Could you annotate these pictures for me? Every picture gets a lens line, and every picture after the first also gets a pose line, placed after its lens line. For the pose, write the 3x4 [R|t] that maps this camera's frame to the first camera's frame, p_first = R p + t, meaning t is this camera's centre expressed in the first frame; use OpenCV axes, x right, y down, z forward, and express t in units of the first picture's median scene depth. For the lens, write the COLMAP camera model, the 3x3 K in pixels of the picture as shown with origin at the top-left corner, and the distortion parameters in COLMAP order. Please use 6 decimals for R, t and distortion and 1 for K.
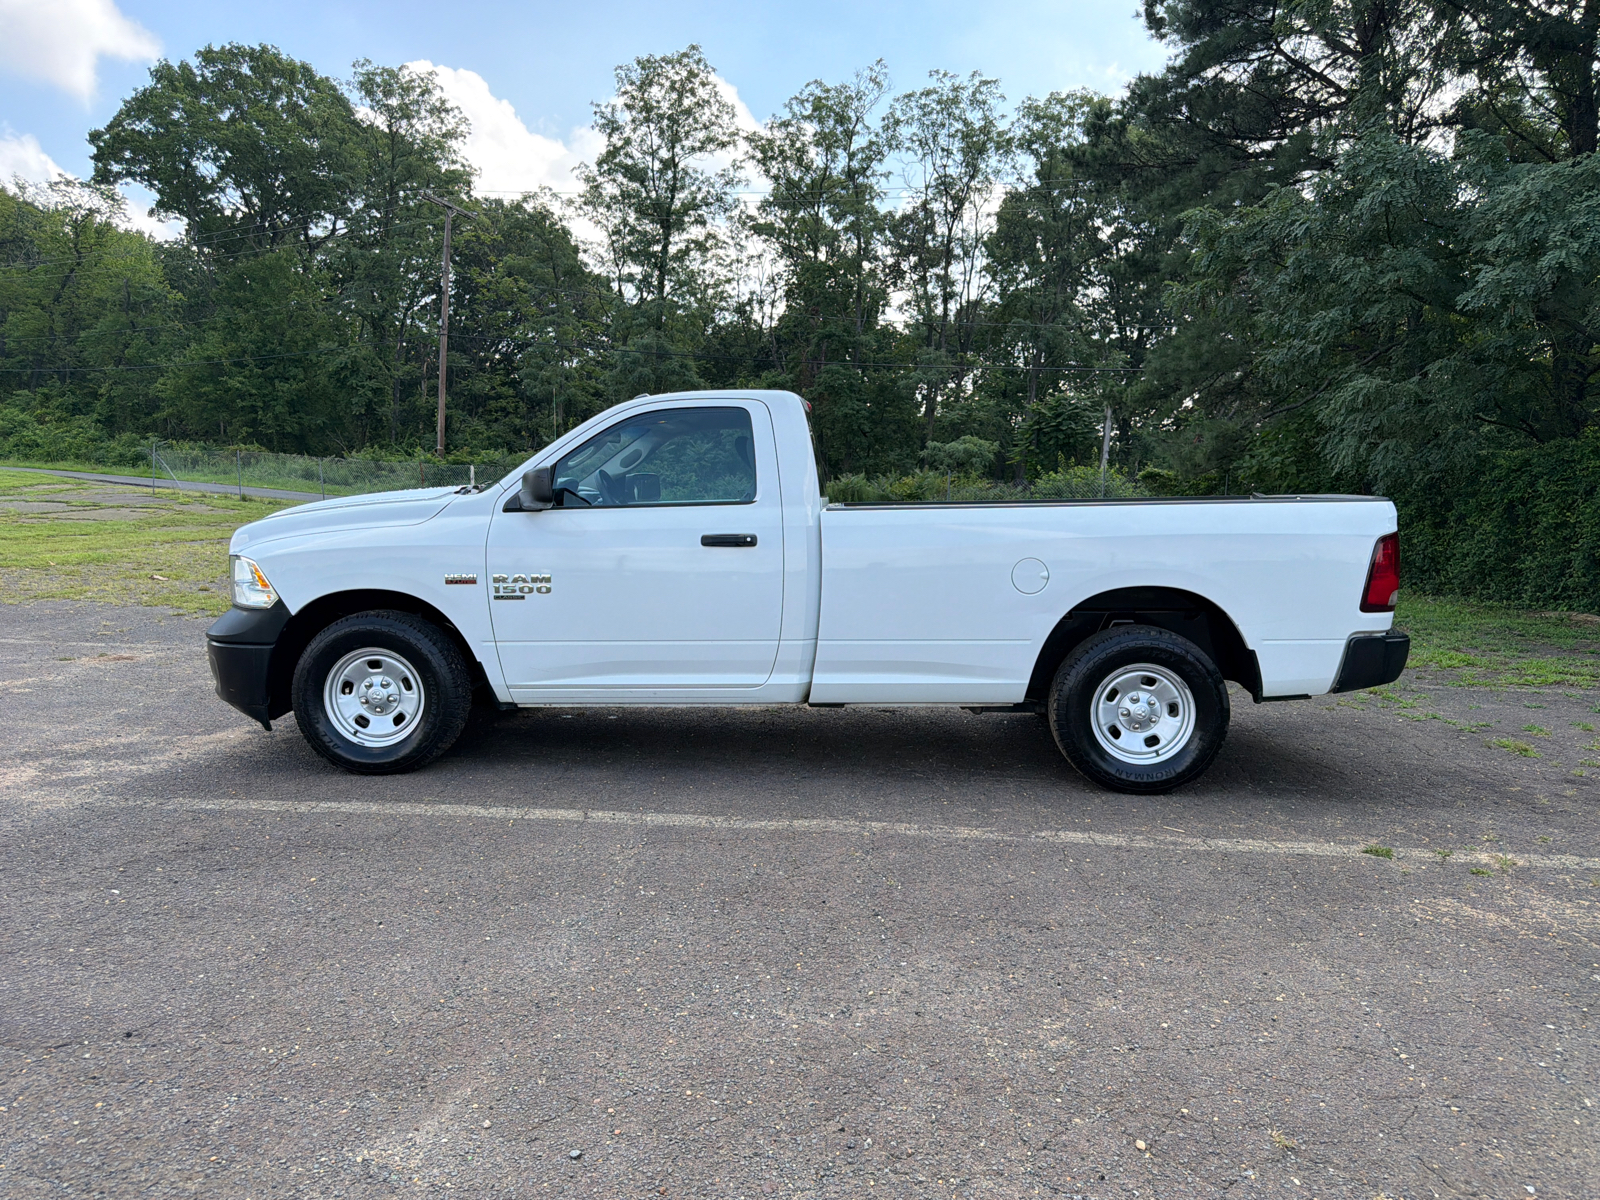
lens RADIAL K [[1148.4, 0, 798.7], [0, 1148.4, 603.8], [0, 0, 1]] dist [0.038290, -0.055456]
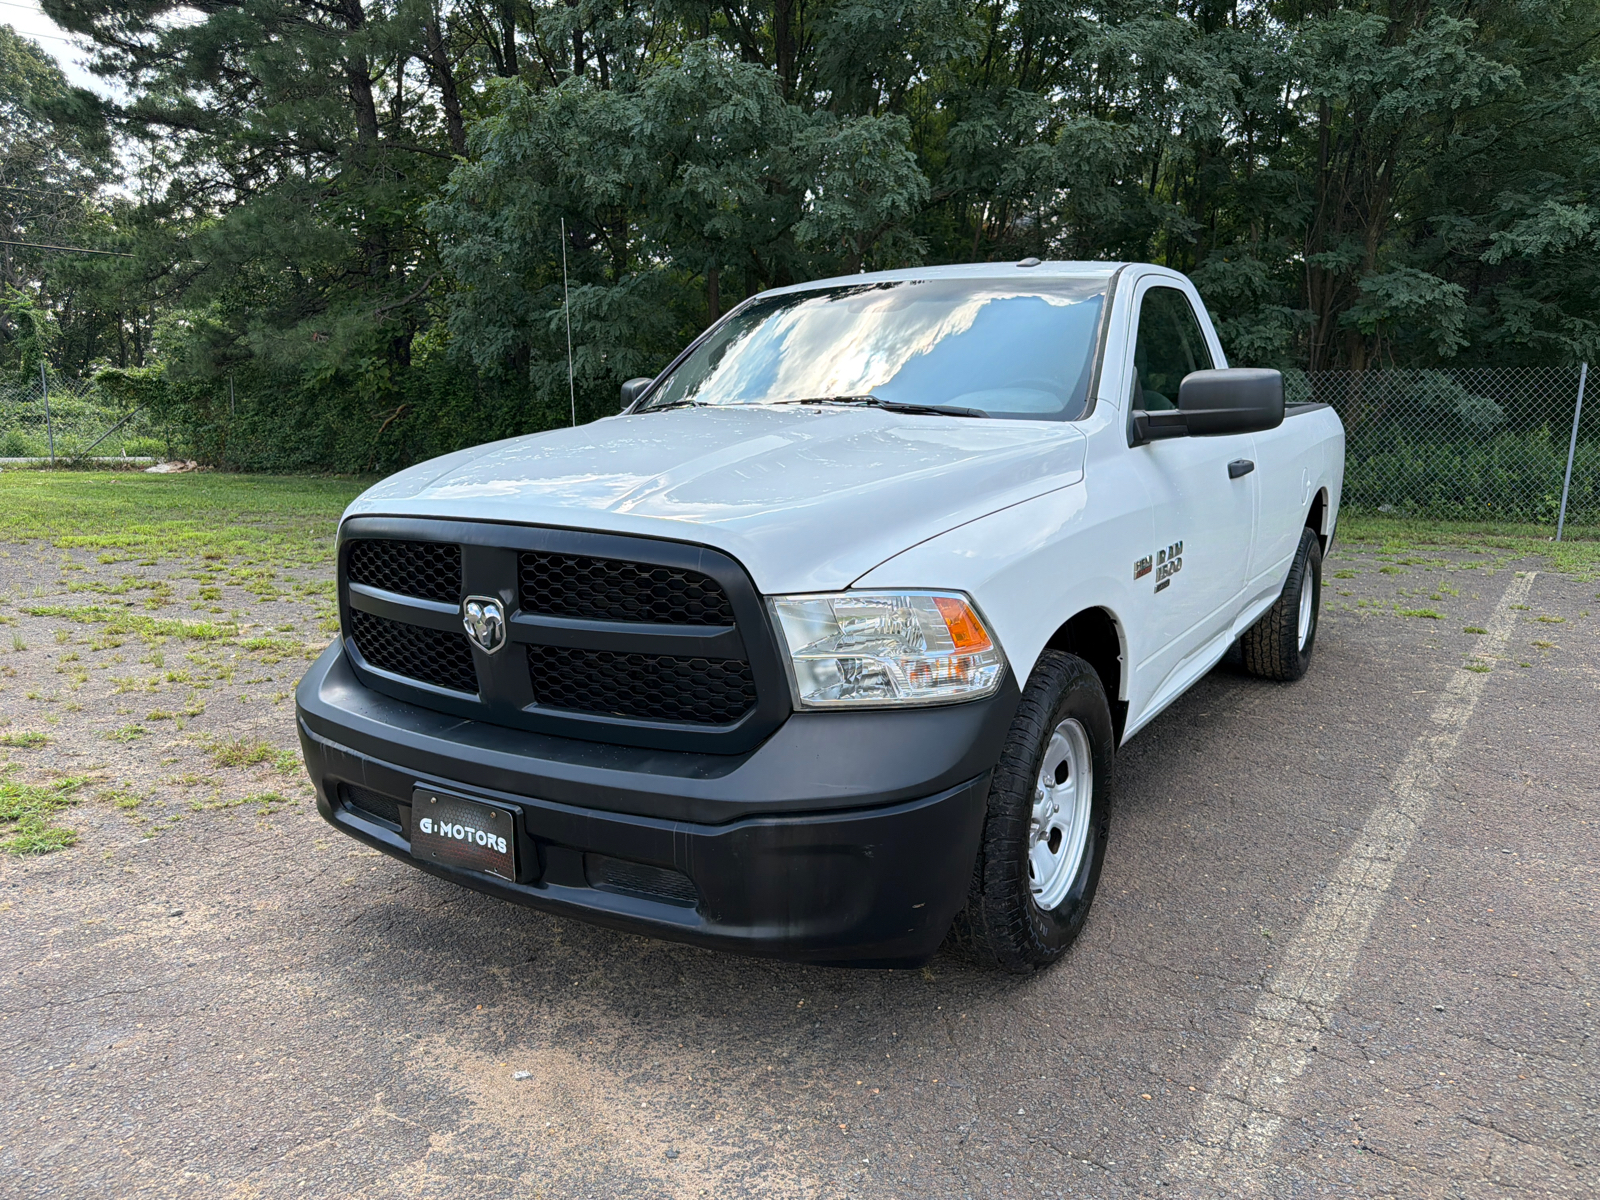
lens RADIAL K [[1145.2, 0, 794.5], [0, 1145.2, 606.3], [0, 0, 1]] dist [0.038686, -0.051770]
pose [[0.507712, -0.161190, 0.846313, -0.859600], [0.087372, 0.986910, 0.135553, -0.093176], [-0.857085, 0.005122, 0.515150, 0.833324]]
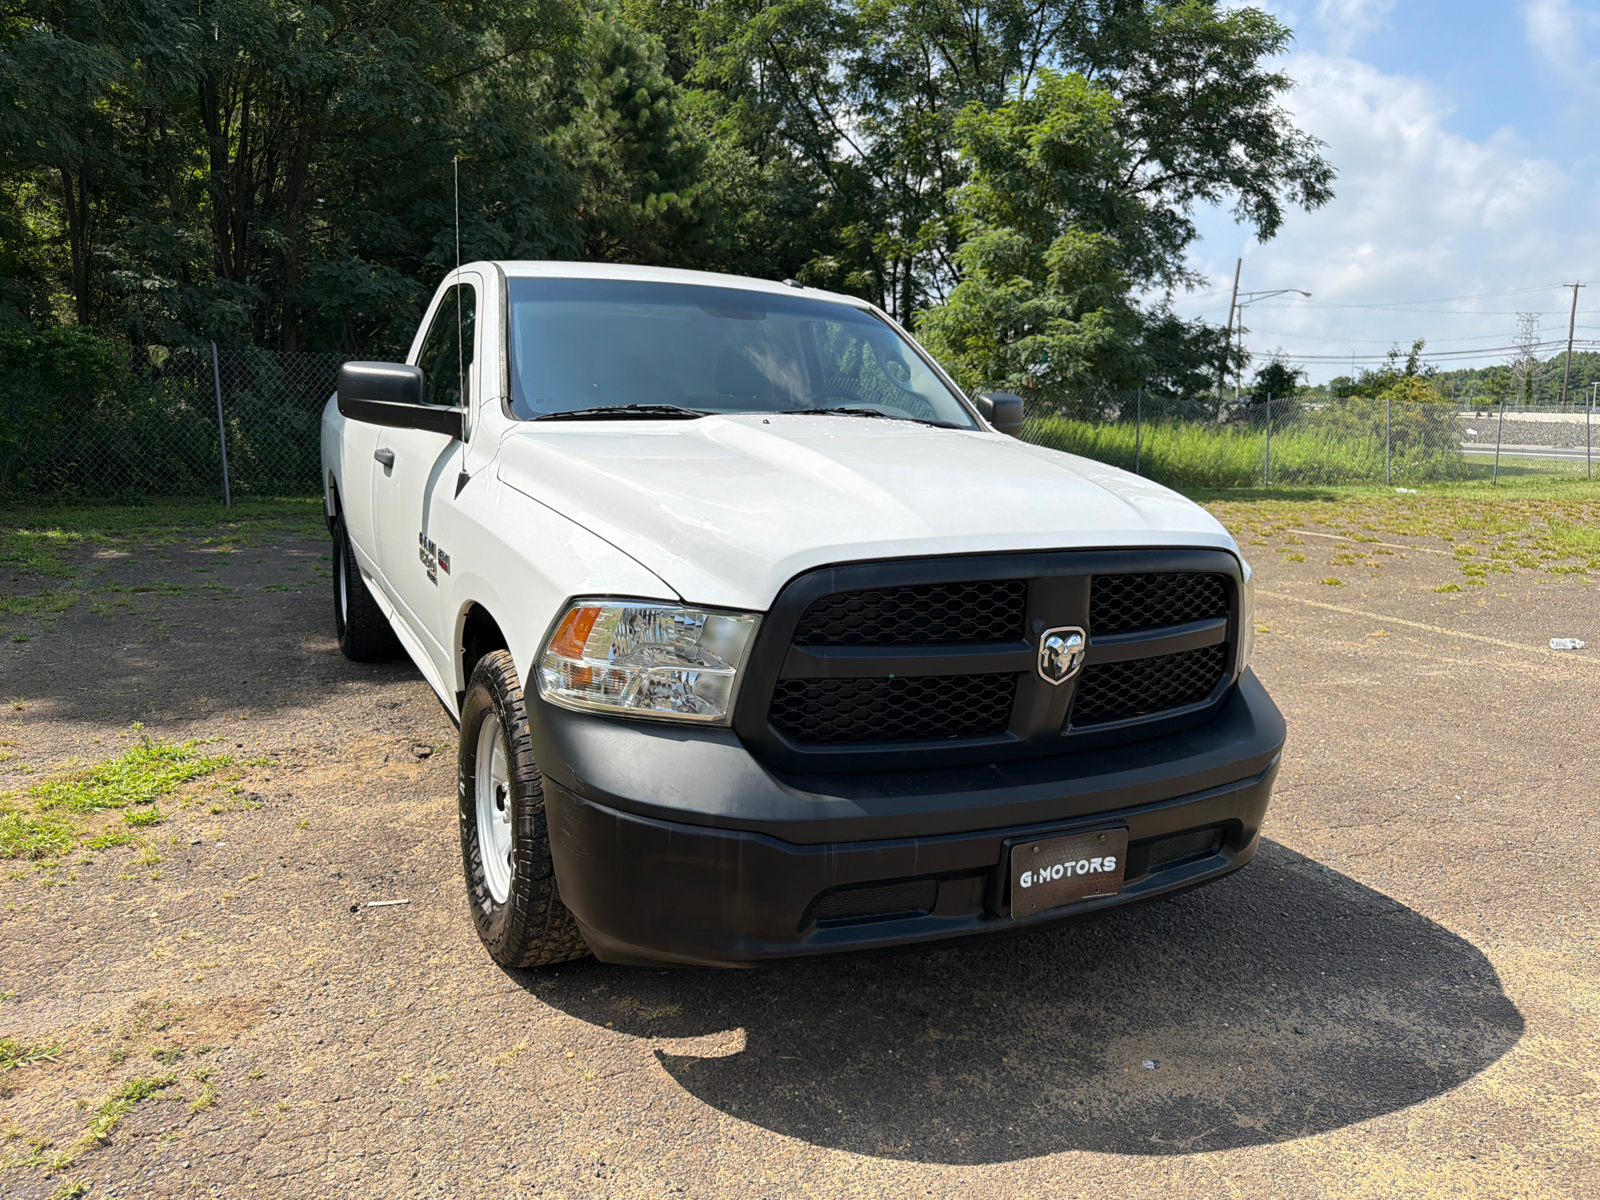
lens RADIAL K [[1147.1, 0, 813.1], [0, 1147.1, 599.9], [0, 0, 1]] dist [0.036459, -0.059461]
pose [[-0.475124, -0.180160, 0.861278, -0.872973], [0.041801, 0.973089, 0.226608, -0.161075], [-0.878925, 0.143669, -0.454807, 1.455373]]
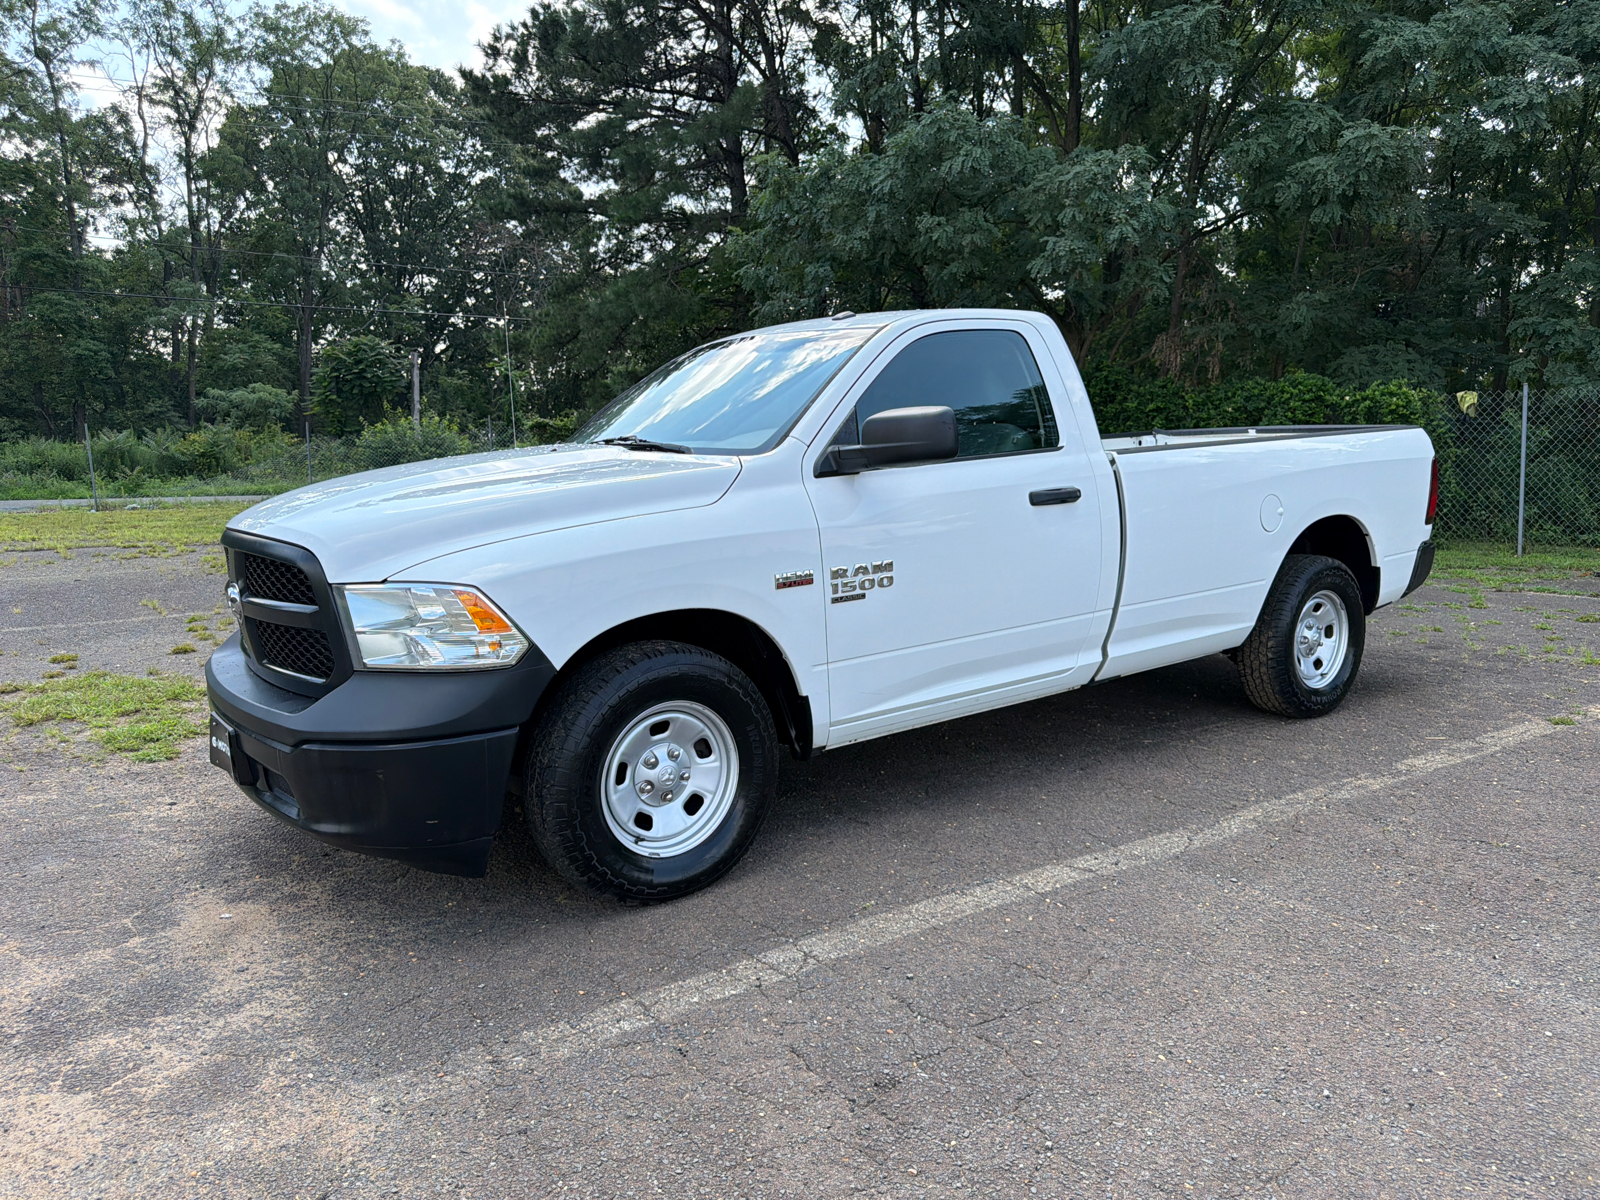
lens RADIAL K [[1147.1, 0, 813.1], [0, 1147.1, 599.9], [0, 0, 1]] dist [0.036459, -0.059461]
pose [[0.779466, -0.113557, 0.616066, -0.686387], [0.089701, 0.993531, 0.069640, -0.053662], [-0.619988, 0.000980, 0.784610, 0.456593]]
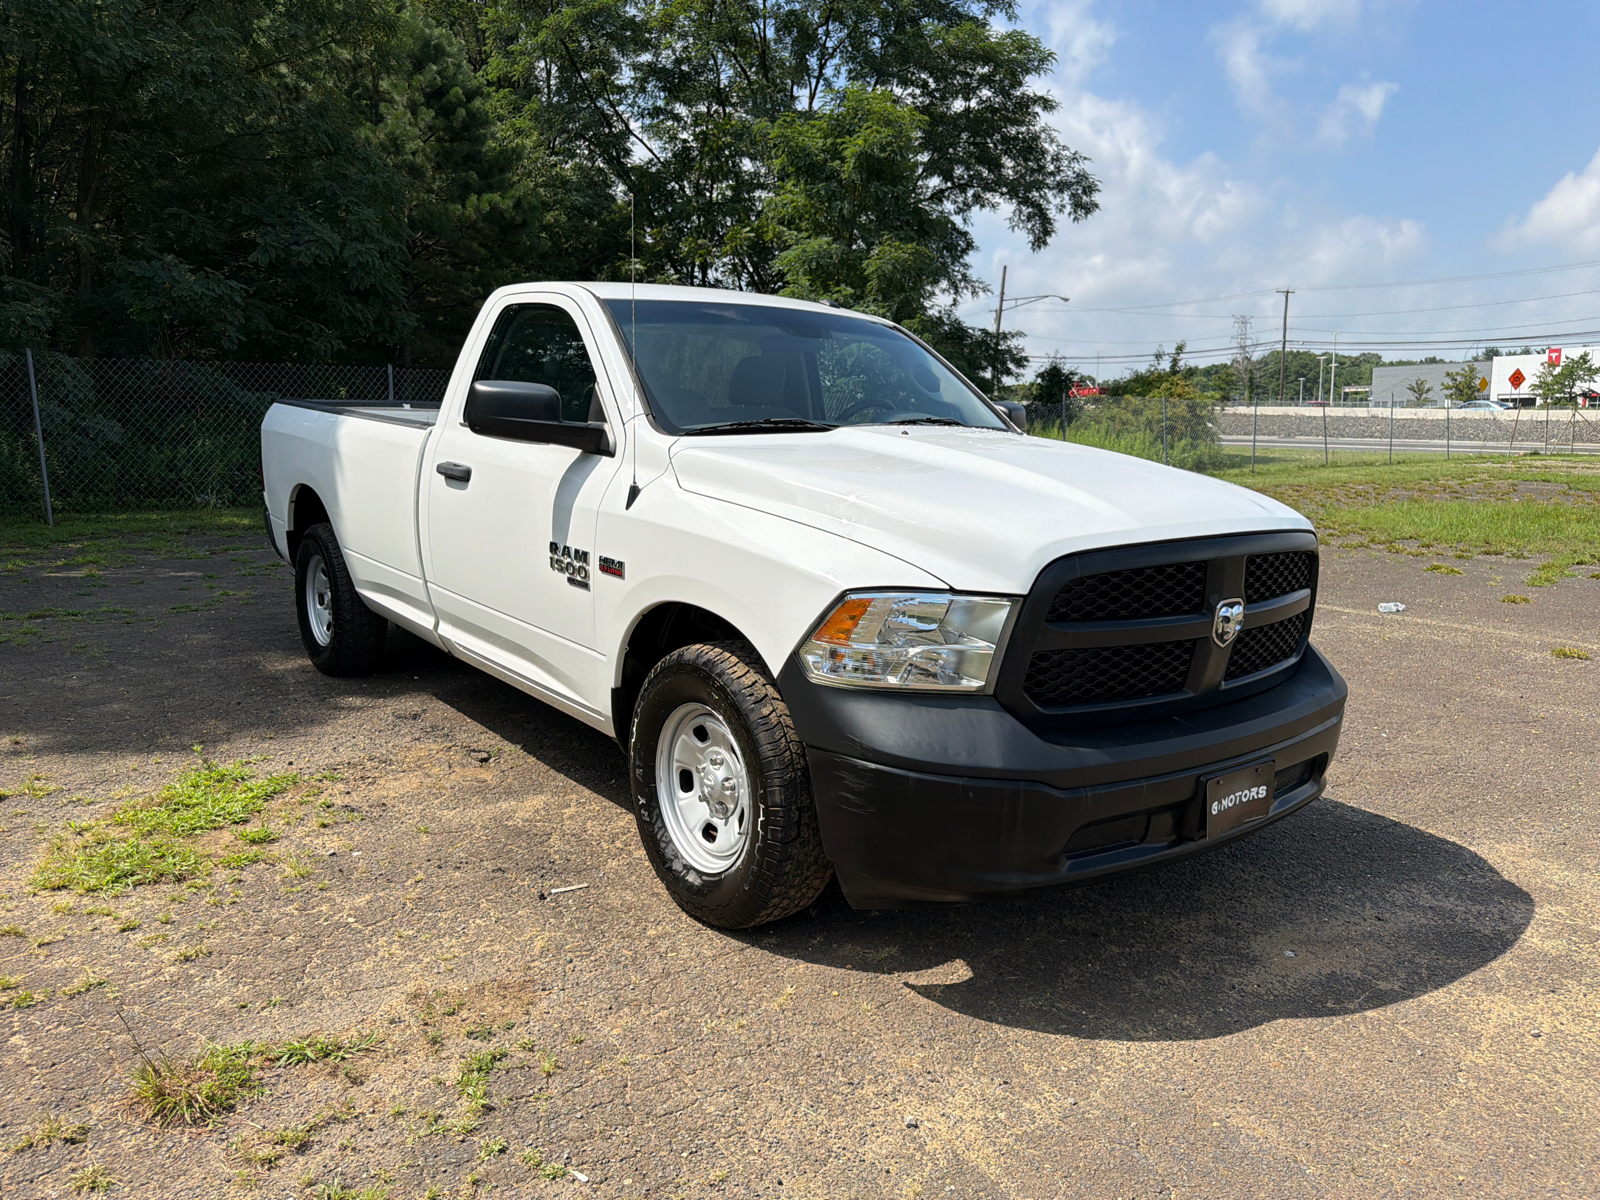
lens RADIAL K [[1145.2, 0, 794.5], [0, 1145.2, 606.3], [0, 0, 1]] dist [0.038686, -0.051770]
pose [[-0.635347, -0.160530, 0.755357, -0.817781], [0.040053, 0.969988, 0.239833, -0.180866], [-0.771187, 0.182632, -0.609849, 1.658053]]
